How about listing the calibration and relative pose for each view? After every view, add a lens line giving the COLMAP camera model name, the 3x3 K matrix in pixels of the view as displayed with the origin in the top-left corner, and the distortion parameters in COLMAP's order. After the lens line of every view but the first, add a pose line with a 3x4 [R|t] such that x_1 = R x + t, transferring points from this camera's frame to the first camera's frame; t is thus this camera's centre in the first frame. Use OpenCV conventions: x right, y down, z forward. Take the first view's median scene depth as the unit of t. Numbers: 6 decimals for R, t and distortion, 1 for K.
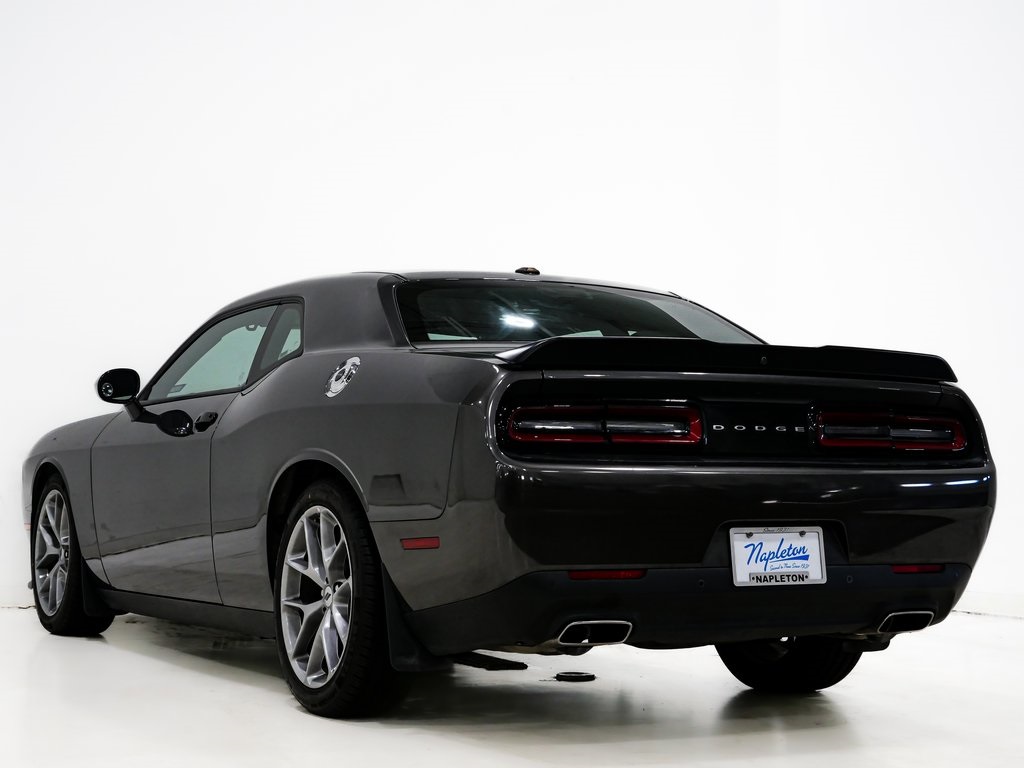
lens RADIAL K [[1860.3, 0, 519.4], [0, 1860.3, 381.7], [0, 0, 1]] dist [0.337141, 0.000000]
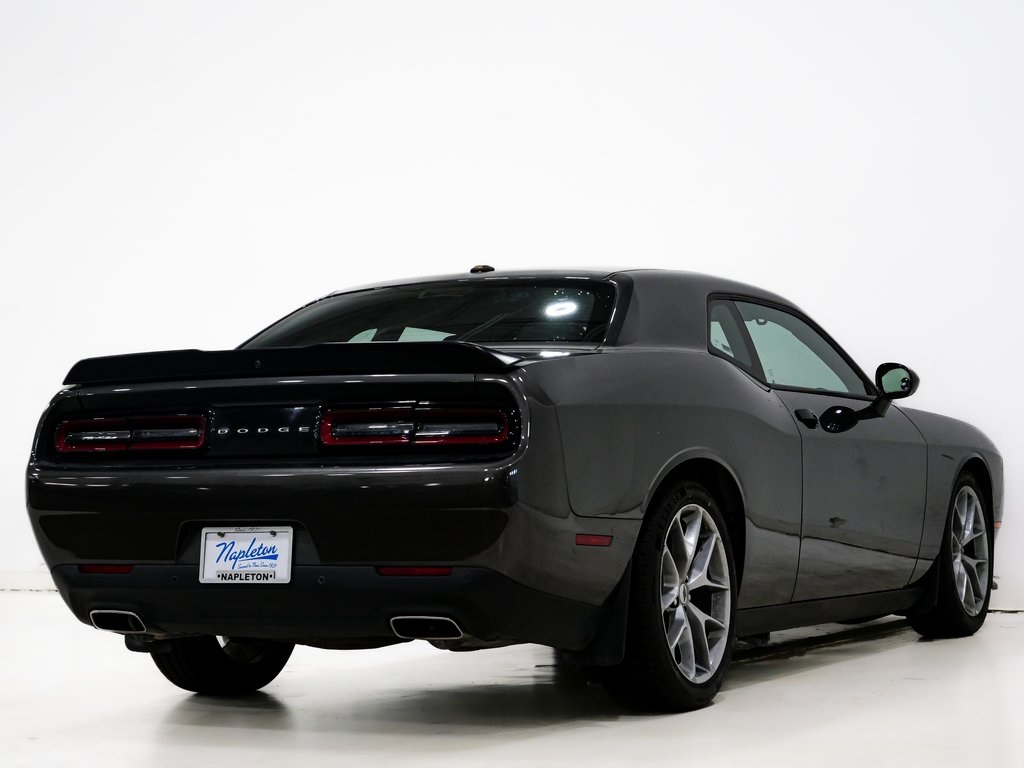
lens RADIAL K [[2109.3, 0, 513.3], [0, 2109.3, 383.8], [0, 0, 1]] dist [0.115315, 0.000000]
pose [[0.573912, -0.045616, -0.817646, 1.164669], [0.053496, 0.998403, -0.018151, 0.028324], [0.817168, -0.033324, 0.575435, 0.457841]]
